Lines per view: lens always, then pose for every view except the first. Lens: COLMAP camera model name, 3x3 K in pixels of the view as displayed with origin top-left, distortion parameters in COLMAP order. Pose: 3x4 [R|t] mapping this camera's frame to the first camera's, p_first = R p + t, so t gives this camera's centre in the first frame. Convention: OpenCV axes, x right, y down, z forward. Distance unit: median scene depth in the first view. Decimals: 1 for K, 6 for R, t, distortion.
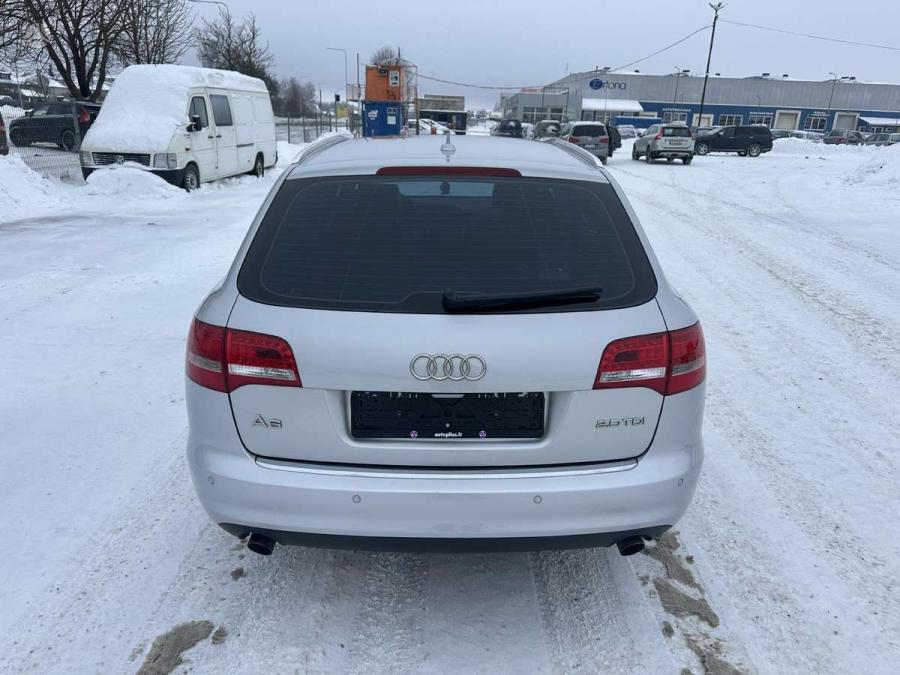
lens RADIAL K [[632.3, 0, 452.3], [0, 632.3, 335.9], [0, 0, 1]] dist [0.021915, -0.031654]
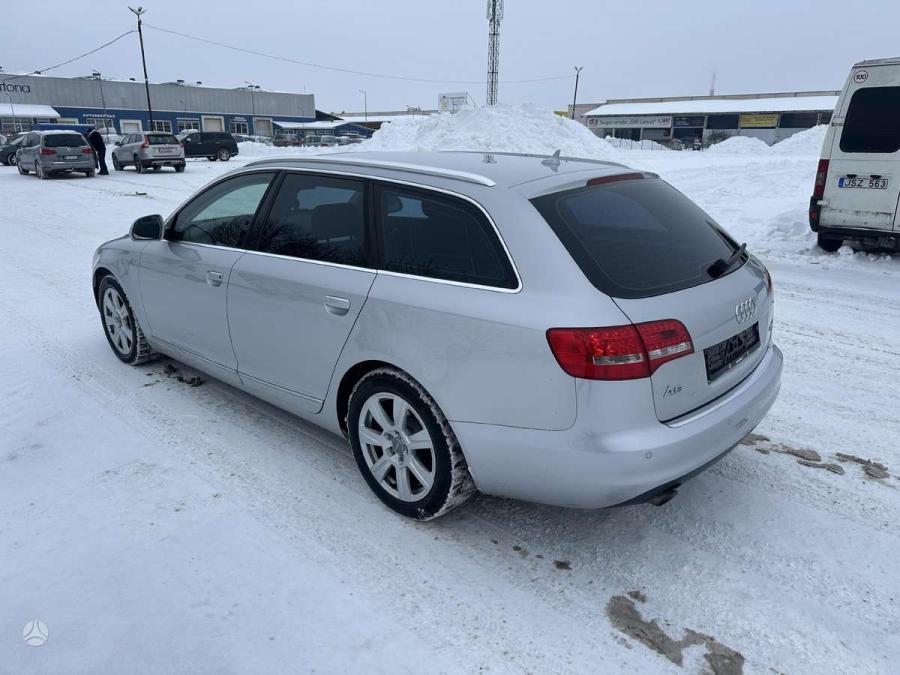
lens RADIAL K [[632.3, 0, 451.7], [0, 632.3, 337.4], [0, 0, 1]] dist [0.021915, -0.031654]
pose [[0.685852, -0.241861, 0.686375, -0.173645], [0.245722, 0.964732, 0.094412, -0.022594], [-0.685002, 0.103904, 0.721094, 0.049519]]
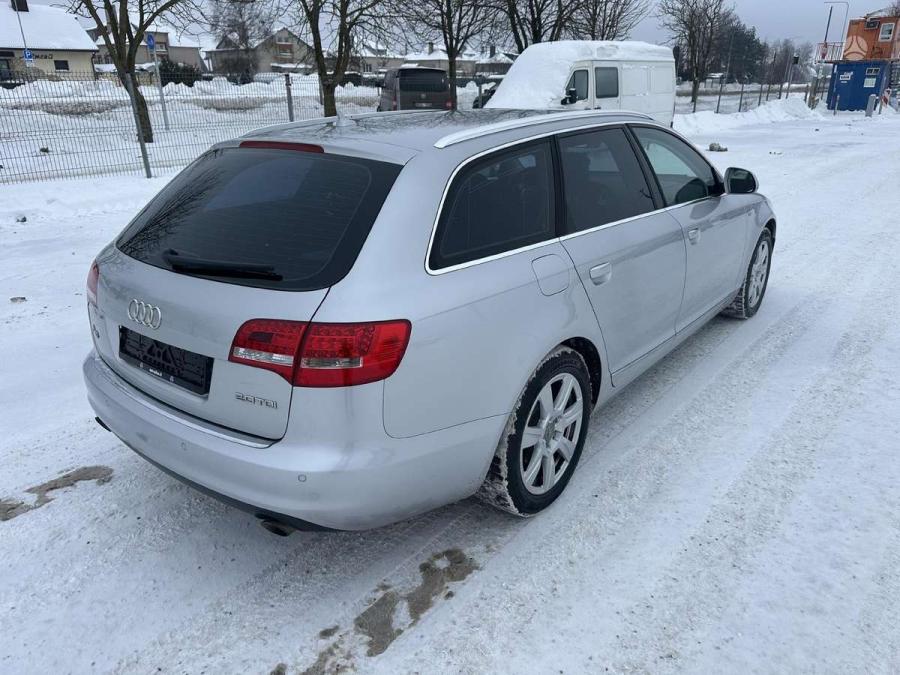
lens RADIAL K [[632.3, 0, 452.1], [0, 632.3, 333.0], [0, 0, 1]] dist [0.021915, -0.031654]
pose [[0.777888, 0.194232, -0.597632, 0.136911], [-0.170955, 0.980574, 0.096170, -0.015063], [0.604702, 0.027359, 0.795982, 0.047195]]
